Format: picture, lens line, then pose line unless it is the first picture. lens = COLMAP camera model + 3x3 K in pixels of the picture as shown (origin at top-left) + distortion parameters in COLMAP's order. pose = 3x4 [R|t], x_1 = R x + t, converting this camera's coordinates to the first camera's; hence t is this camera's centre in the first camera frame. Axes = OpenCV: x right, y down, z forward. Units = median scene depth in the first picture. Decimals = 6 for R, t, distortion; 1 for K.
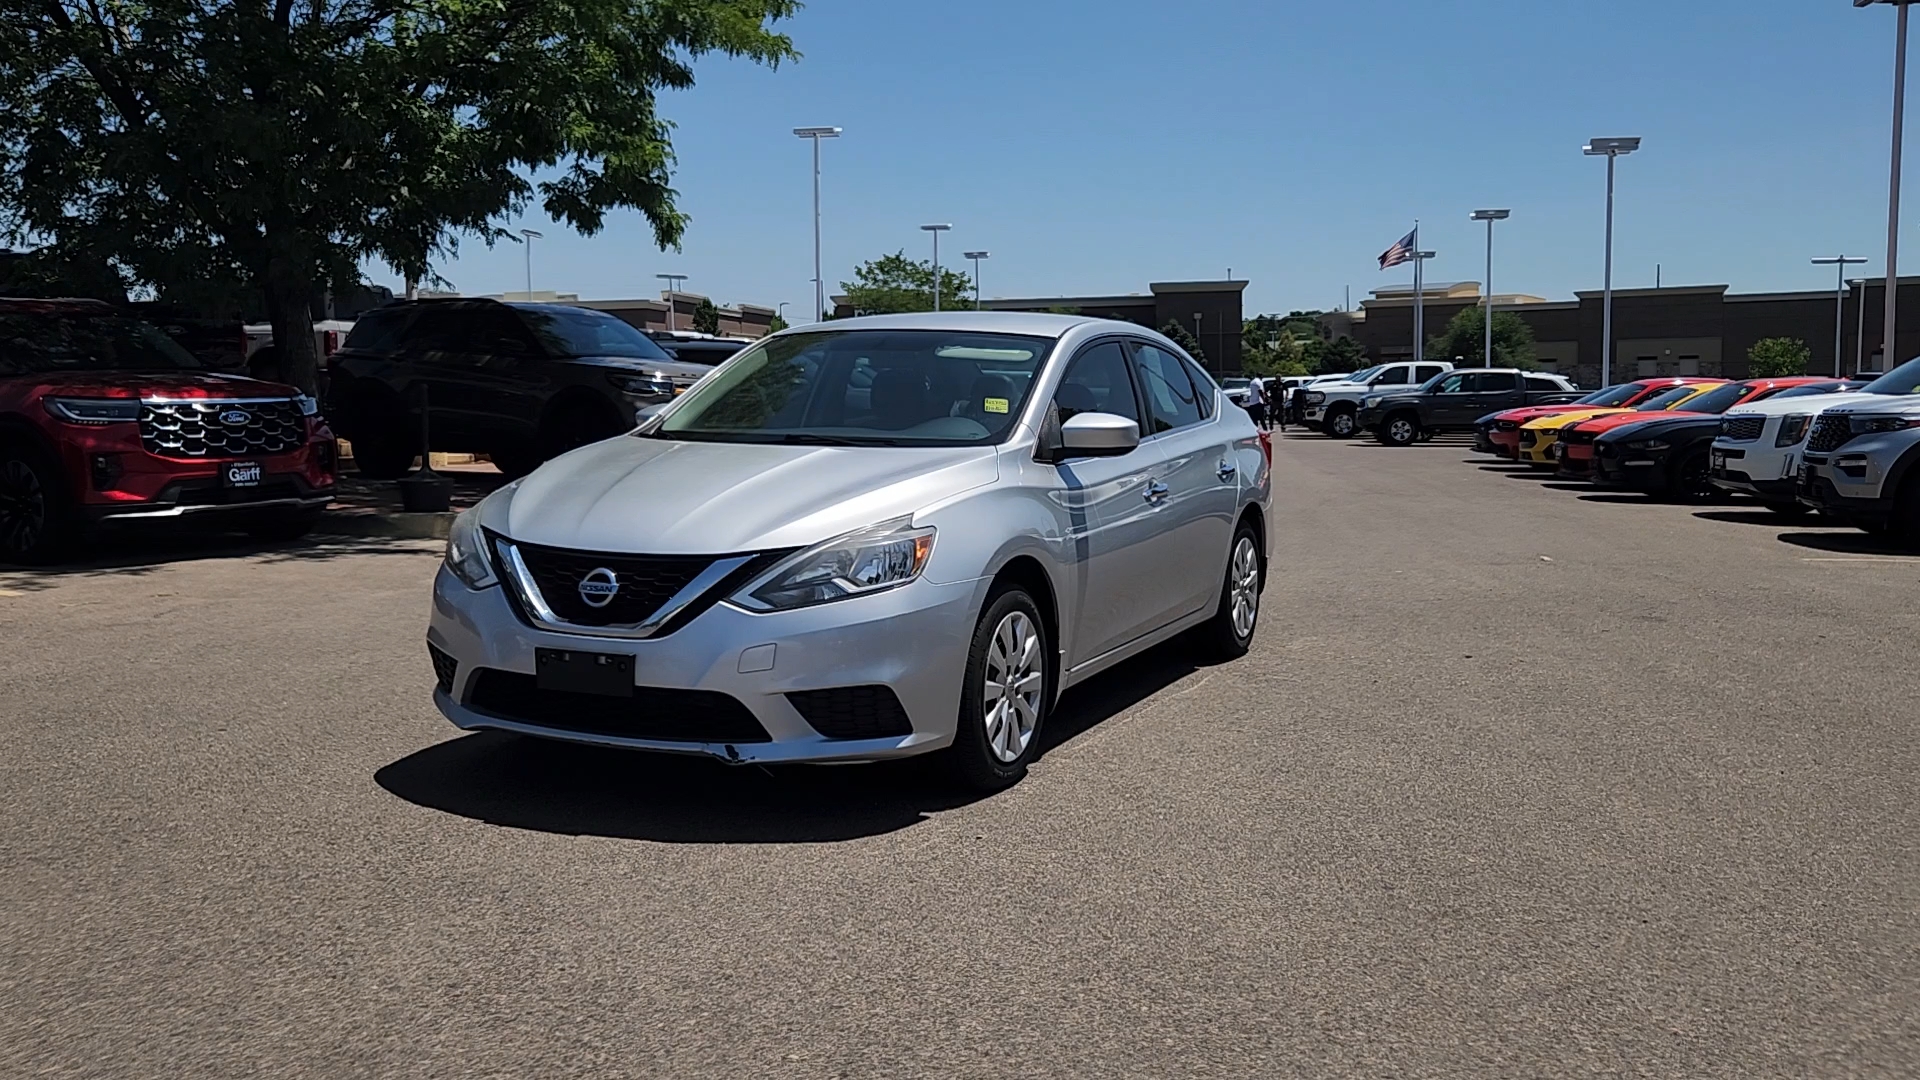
lens RADIAL K [[1628.9, 0, 955.8], [0, 1628.9, 544.4], [0, 0, 1]] dist [0.022620, 0.000736]
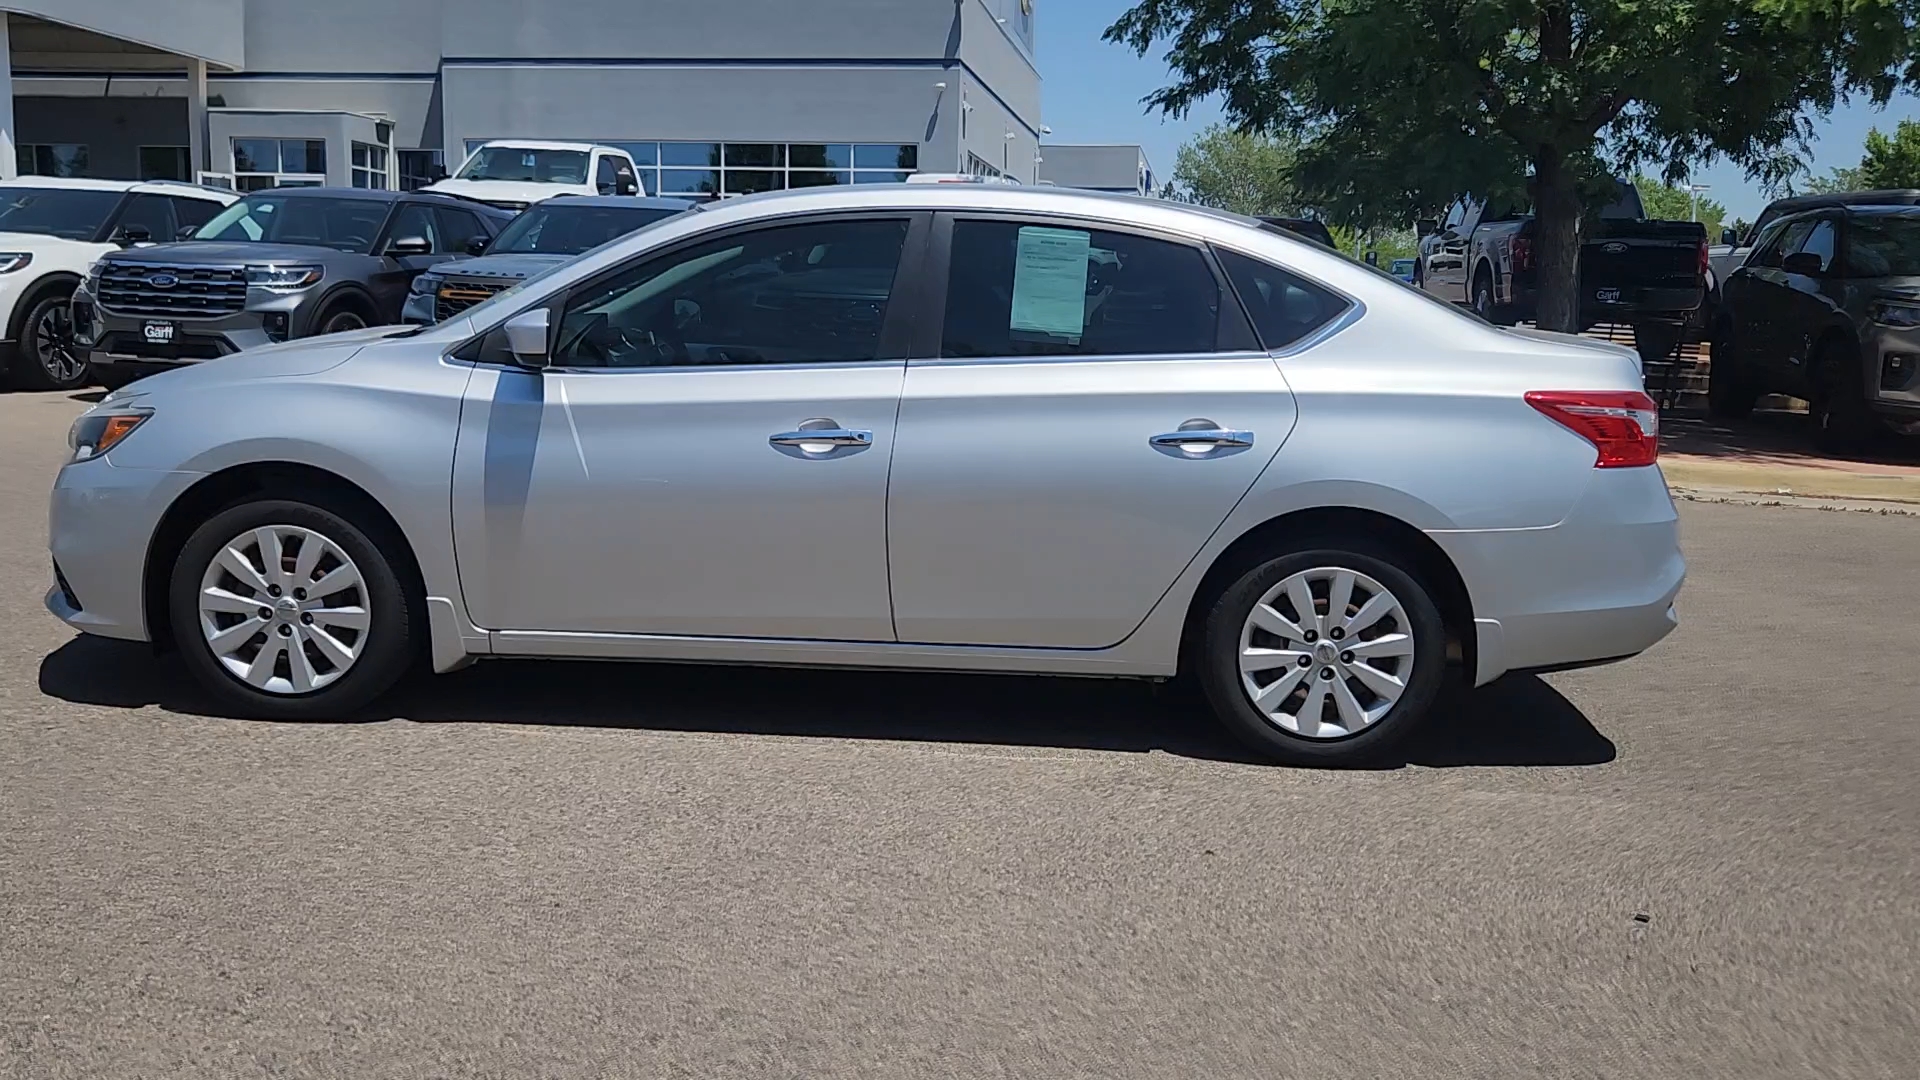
lens RADIAL K [[1628.9, 0, 961.7], [0, 1628.9, 528.5], [0, 0, 1]] dist [0.022620, 0.000736]
pose [[0.388267, 0.149883, -0.909277, 0.351330], [-0.122706, 0.986308, 0.110184, -0.035133], [0.913341, 0.068793, 0.401342, 0.355193]]
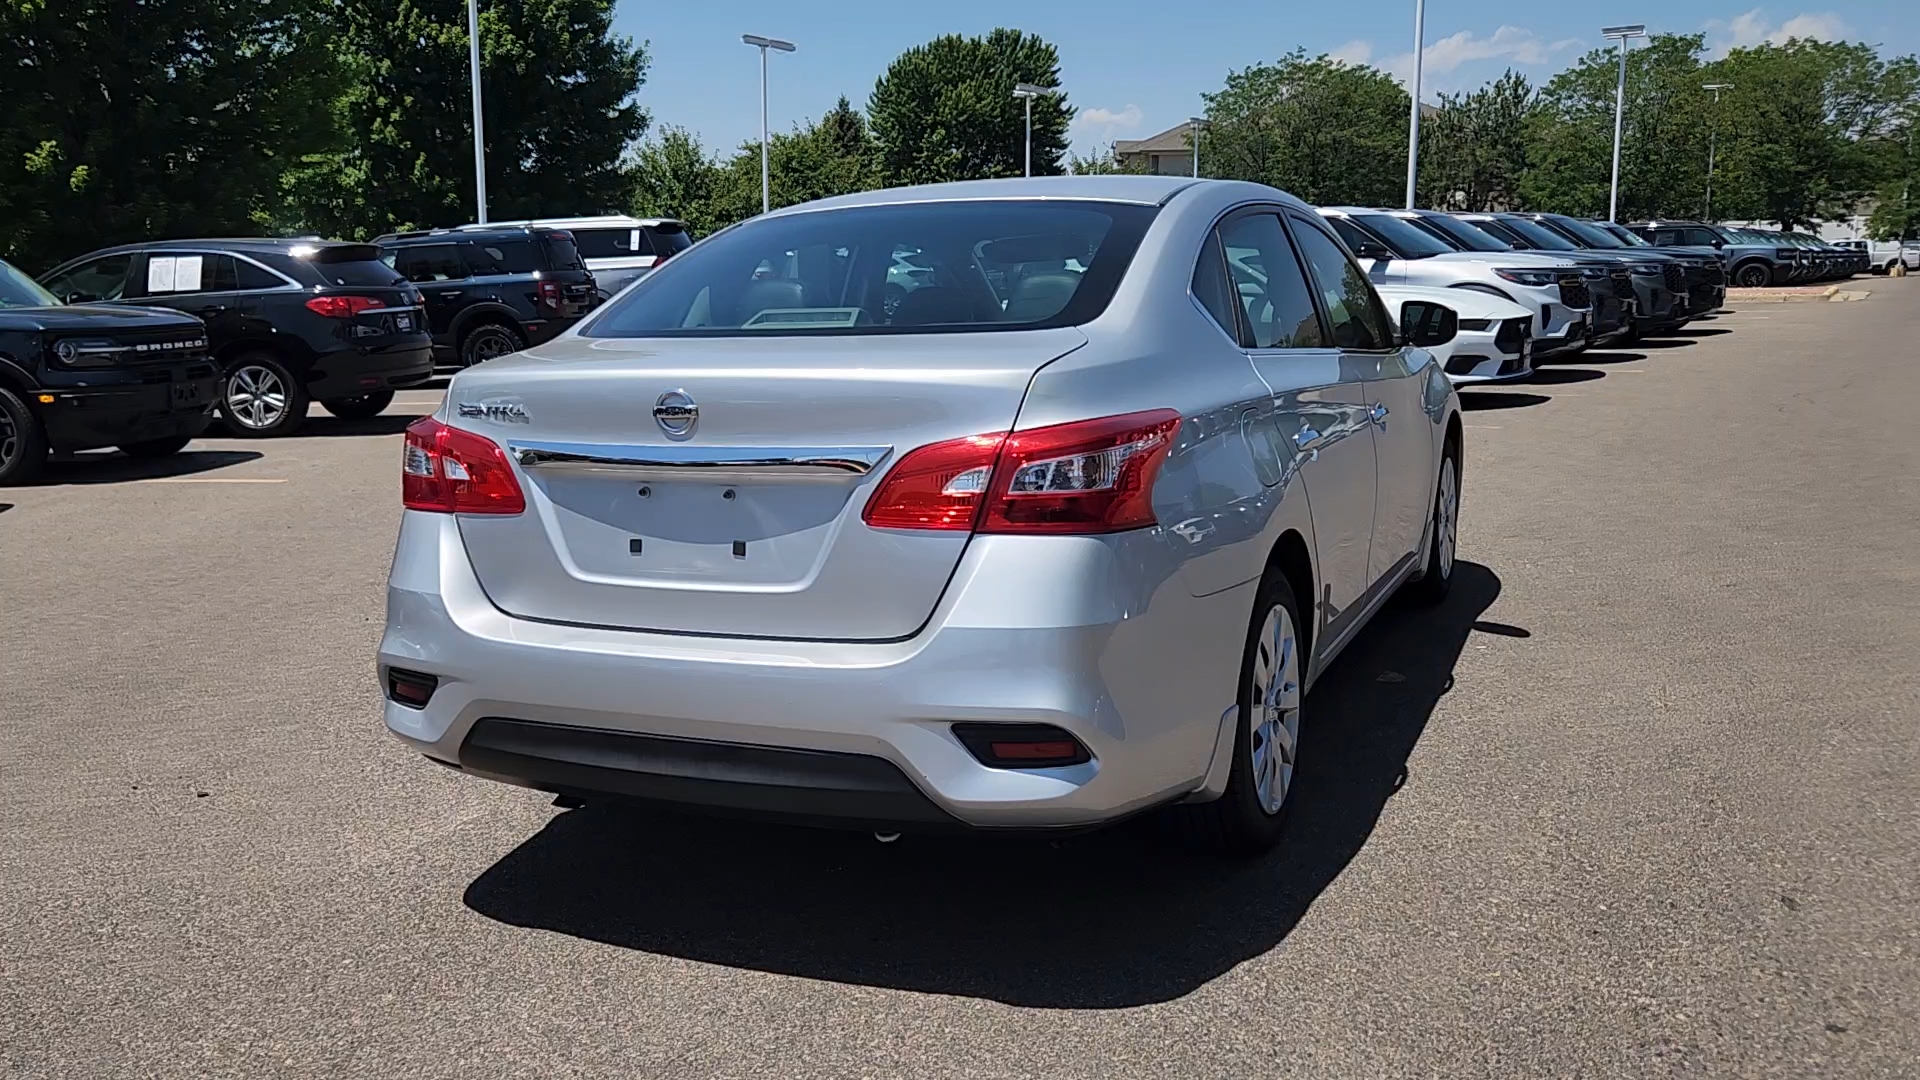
lens RADIAL K [[1628.9, 0, 959.8], [0, 1628.9, 529.1], [0, 0, 1]] dist [0.022620, 0.000736]
pose [[-0.999776, 0.020601, -0.004921, 0.030247], [0.018661, 0.966643, 0.255446, -0.087666], [0.010020, 0.255296, -0.966811, 0.844321]]
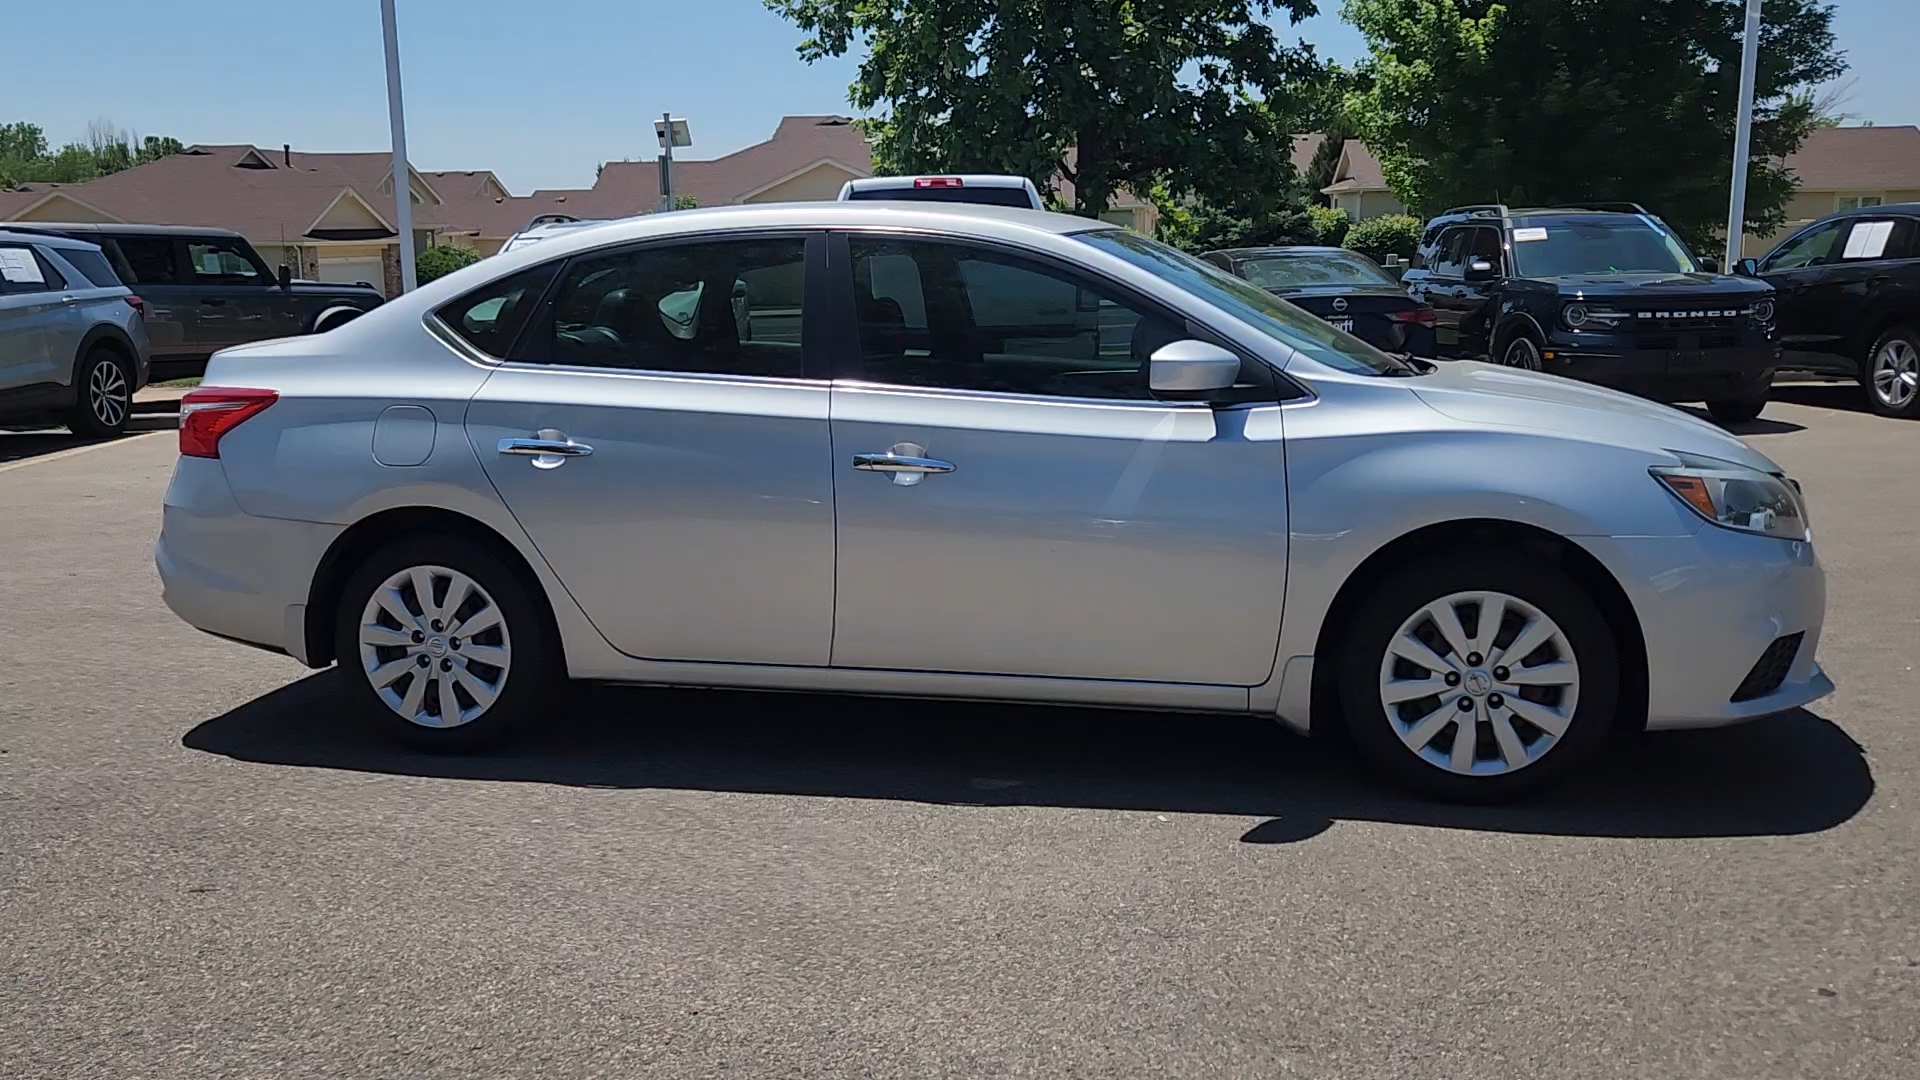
lens RADIAL K [[1628.9, 0, 958.2], [0, 1628.9, 544.8], [0, 0, 1]] dist [0.022620, 0.000736]
pose [[-0.214096, -0.168790, 0.962119, -0.358554], [0.111701, 0.974266, 0.195777, -0.065349], [-0.970405, 0.149385, -0.189732, 0.556824]]
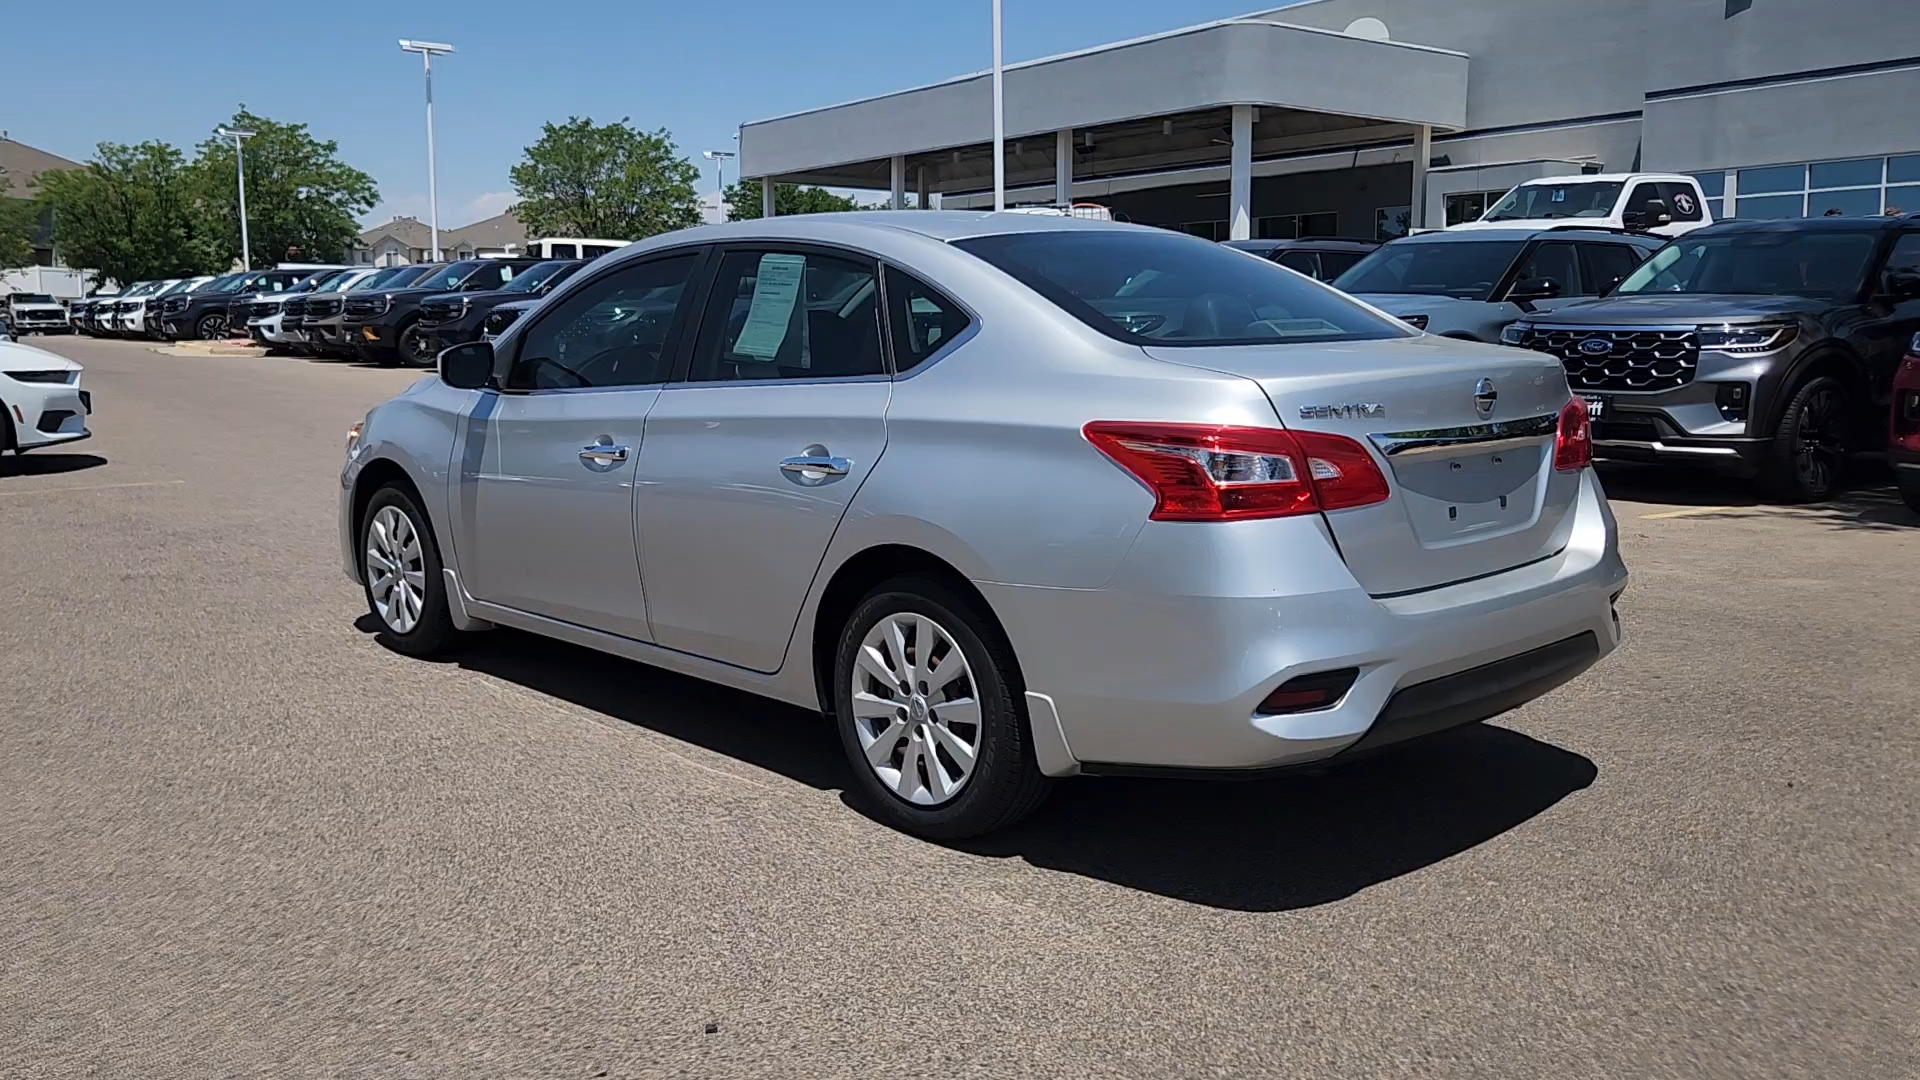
lens RADIAL K [[1628.9, 0, 955.3], [0, 1628.9, 529.2], [0, 0, 1]] dist [0.022620, 0.000736]
pose [[-0.377571, 0.124682, -0.917548, 0.348830], [-0.090467, 0.981186, 0.170557, -0.064651], [0.921551, 0.147406, -0.359188, 0.650163]]
